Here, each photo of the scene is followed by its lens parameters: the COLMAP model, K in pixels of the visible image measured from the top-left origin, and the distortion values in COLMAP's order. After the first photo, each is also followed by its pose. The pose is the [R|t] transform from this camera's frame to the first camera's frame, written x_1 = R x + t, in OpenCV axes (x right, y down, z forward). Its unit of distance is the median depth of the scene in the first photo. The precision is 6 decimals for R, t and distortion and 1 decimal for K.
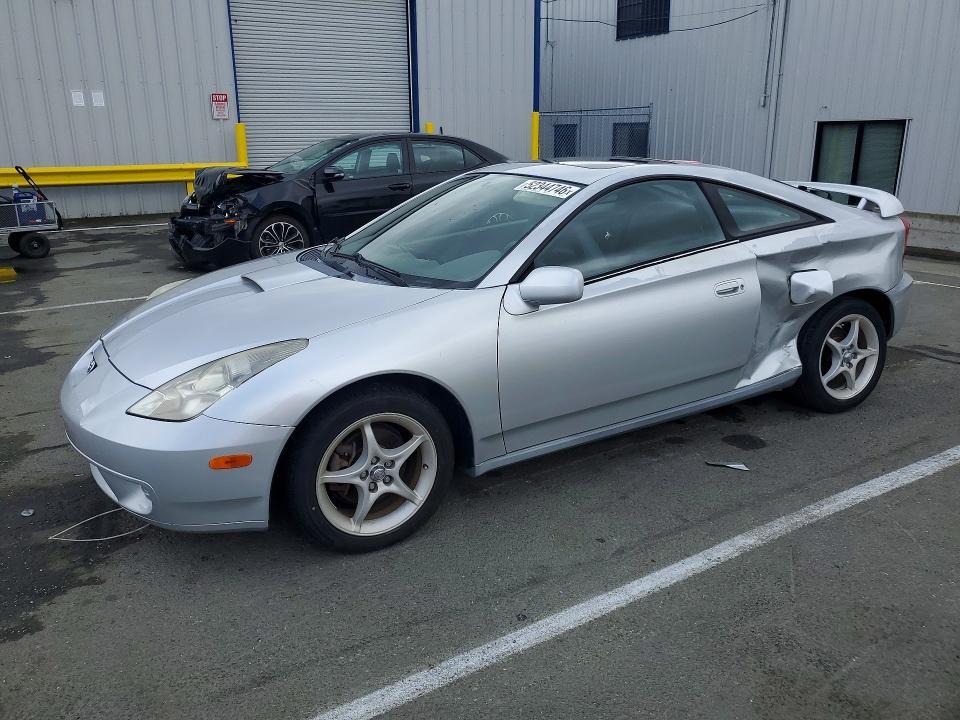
lens RADIAL K [[772.4, 0, 482.5], [0, 772.4, 358.2], [0, 0, 1]] dist [0.010138, 0.009600]
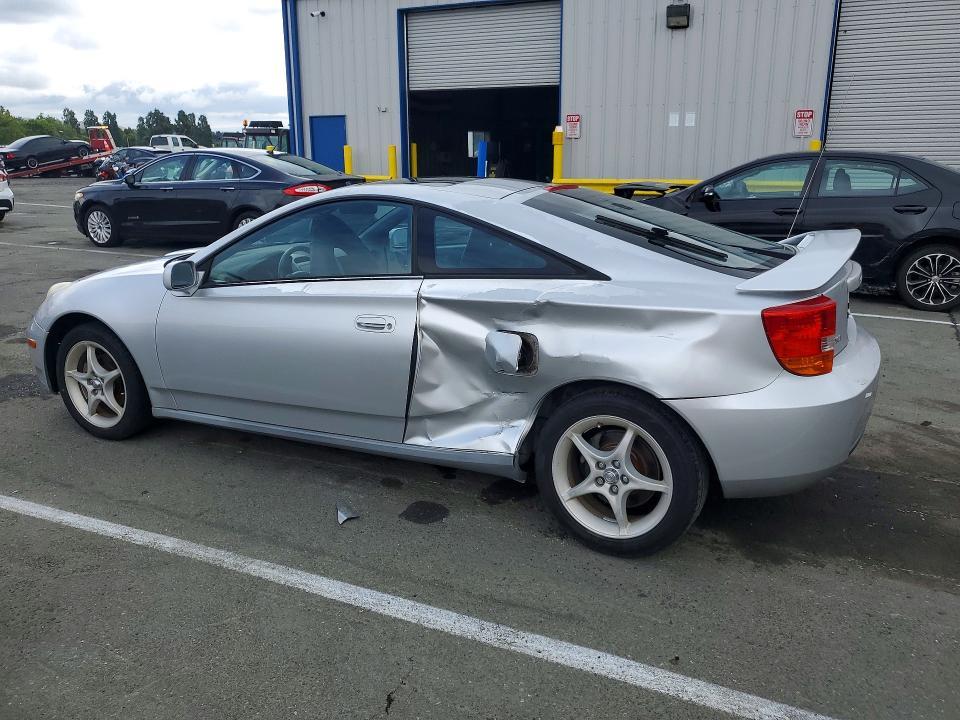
lens RADIAL K [[772.4, 0, 481.3], [0, 772.4, 358.8], [0, 0, 1]] dist [0.010138, 0.009600]
pose [[0.538485, 0.223766, -0.812381, 1.099545], [-0.239426, 0.964990, 0.107098, -0.173342], [0.807904, 0.136835, 0.573208, 0.579221]]
